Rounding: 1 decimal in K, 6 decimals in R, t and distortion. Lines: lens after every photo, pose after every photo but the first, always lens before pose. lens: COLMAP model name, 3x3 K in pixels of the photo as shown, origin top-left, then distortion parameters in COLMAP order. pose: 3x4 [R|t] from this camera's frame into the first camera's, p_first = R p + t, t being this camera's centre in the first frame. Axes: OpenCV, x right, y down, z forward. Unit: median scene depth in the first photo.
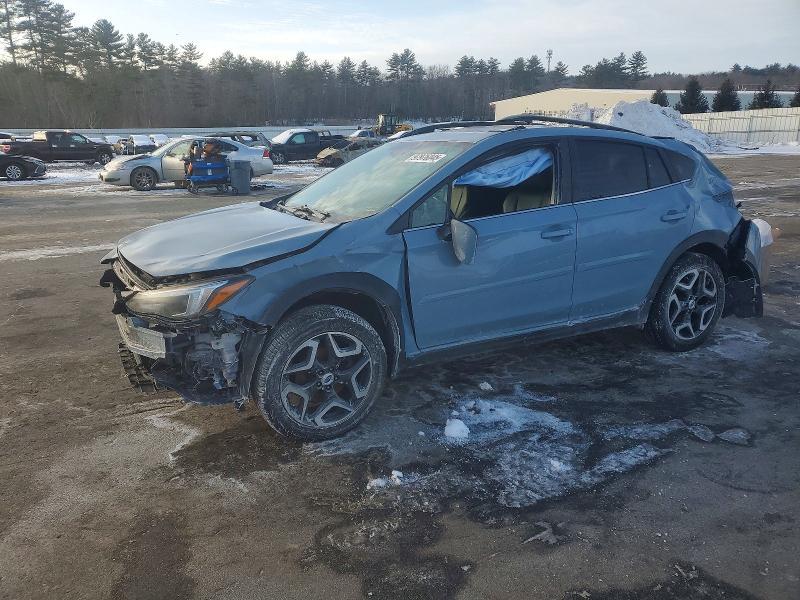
lens RADIAL K [[582.9, 0, 403.2], [0, 582.9, 299.8], [0, 0, 1]] dist [0.038484, -0.000964]
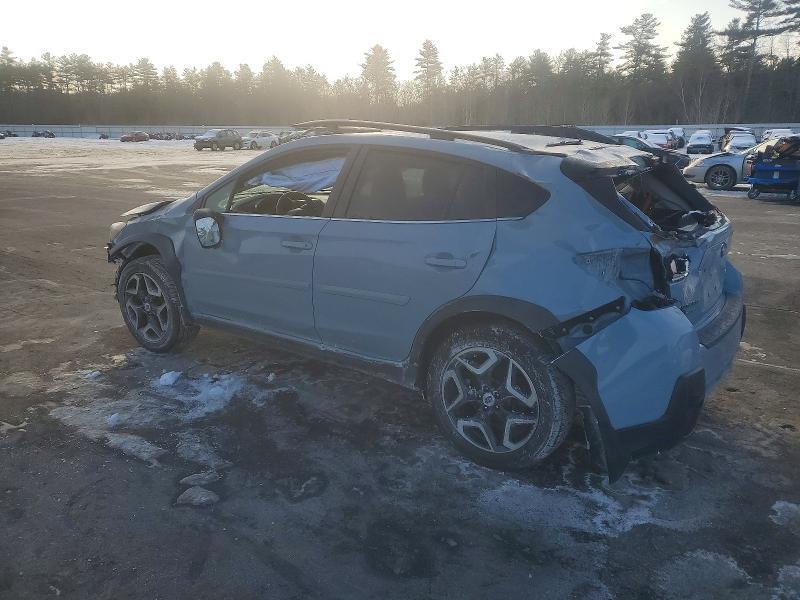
lens RADIAL K [[582.9, 0, 403.2], [0, 582.9, 299.8], [0, 0, 1]] dist [0.038484, -0.000964]
pose [[0.482721, 0.255490, -0.837679, 1.261487], [-0.249971, 0.956905, 0.147805, -0.228823], [0.839342, 0.138047, 0.525783, 0.709915]]
